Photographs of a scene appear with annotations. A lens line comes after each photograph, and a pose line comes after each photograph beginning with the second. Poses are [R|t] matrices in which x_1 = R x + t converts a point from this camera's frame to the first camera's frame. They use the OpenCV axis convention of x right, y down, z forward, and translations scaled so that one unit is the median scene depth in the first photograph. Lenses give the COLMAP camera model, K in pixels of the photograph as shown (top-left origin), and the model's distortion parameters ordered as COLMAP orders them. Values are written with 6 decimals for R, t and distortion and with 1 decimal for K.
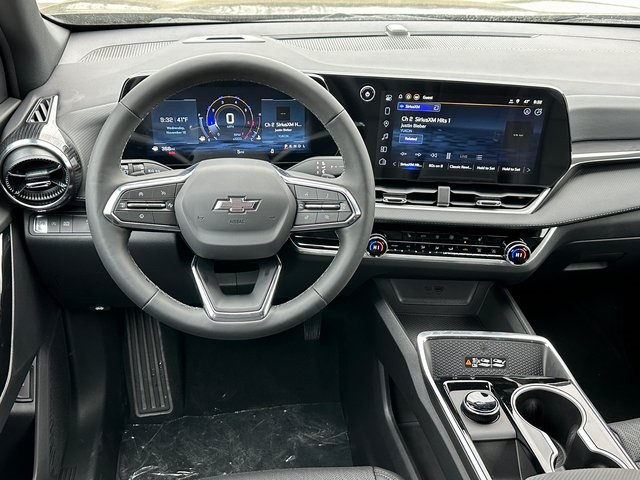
lens RADIAL K [[628.8, 0, 321.1], [0, 628.8, 232.8], [0, 0, 1]] dist [0.217678, -0.511652]
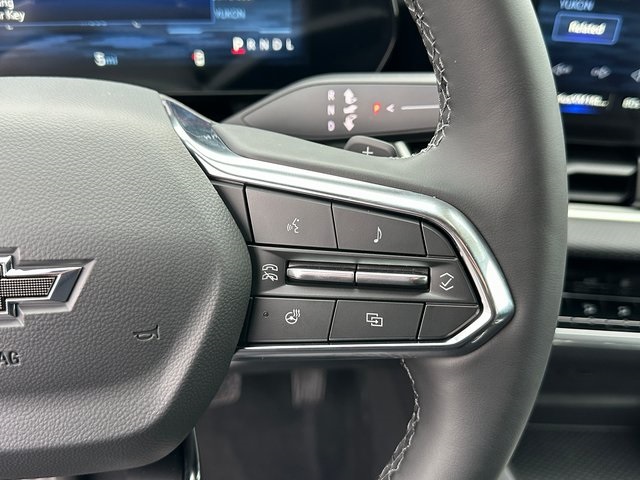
lens RADIAL K [[636.5, 0, 320.0], [0, 636.5, 240.0], [0, 0, 1]] dist [0.168565, -0.335560]
pose [[0.999968, 0.006153, 0.005060, -0.013497], [-0.006712, 0.992863, 0.119070, -0.085347], [-0.004291, -0.119100, 0.992873, 0.743868]]
